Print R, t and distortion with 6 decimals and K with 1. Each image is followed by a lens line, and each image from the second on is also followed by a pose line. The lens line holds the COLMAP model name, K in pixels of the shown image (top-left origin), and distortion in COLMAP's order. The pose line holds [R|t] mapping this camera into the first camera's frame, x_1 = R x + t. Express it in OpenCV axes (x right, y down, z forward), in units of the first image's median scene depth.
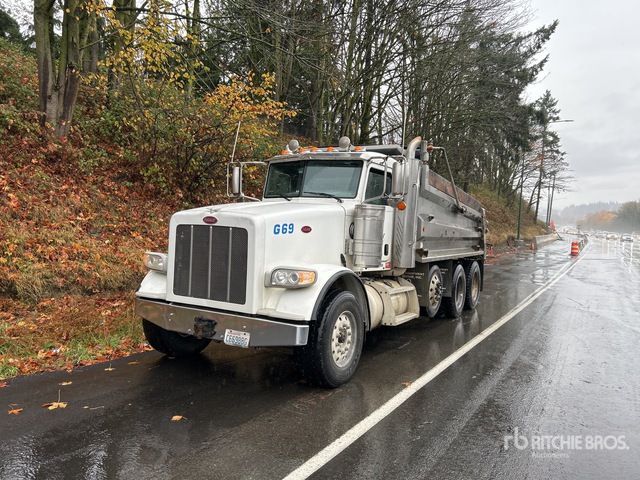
lens RADIAL K [[502.8, 0, 332.4], [0, 502.8, 241.7], [0, 0, 1]] dist [0.079054, 0.000303]
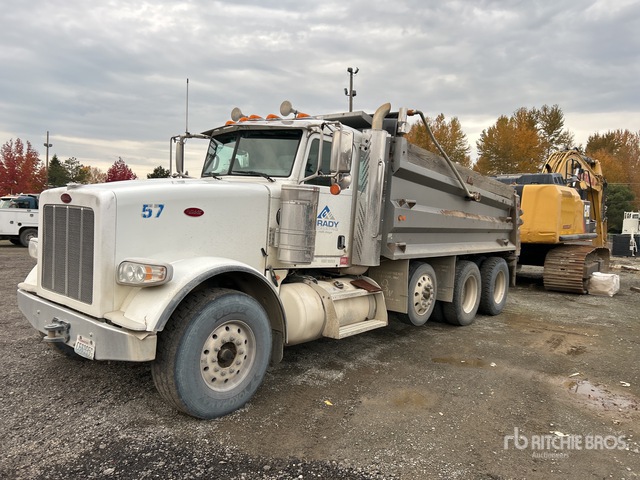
lens RADIAL K [[502.8, 0, 317.0], [0, 502.8, 244.4], [0, 0, 1]] dist [0.079054, 0.000303]
pose [[0.980041, 0.030269, -0.196476, 0.274543], [-0.024901, 0.999248, 0.029731, -0.003316], [0.197228, -0.024245, 0.980058, 0.236061]]
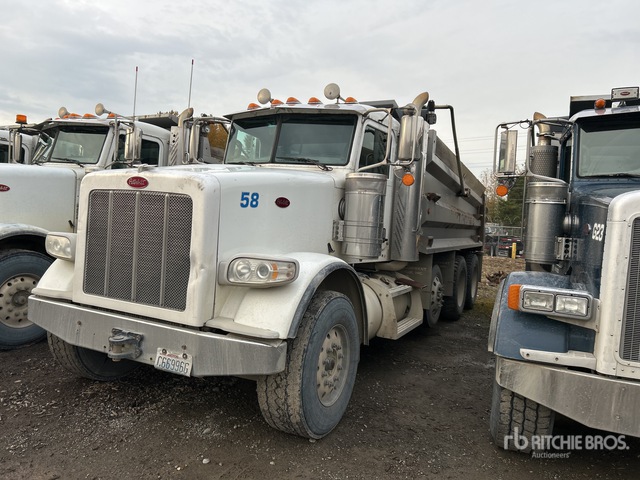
lens RADIAL K [[502.8, 0, 318.5], [0, 502.8, 241.0], [0, 0, 1]] dist [0.079054, 0.000303]
pose [[0.999253, 0.022731, 0.031259, -0.018184], [-0.023308, 0.999562, 0.018226, 0.013599], [-0.030831, -0.018941, 0.999345, 0.277886]]
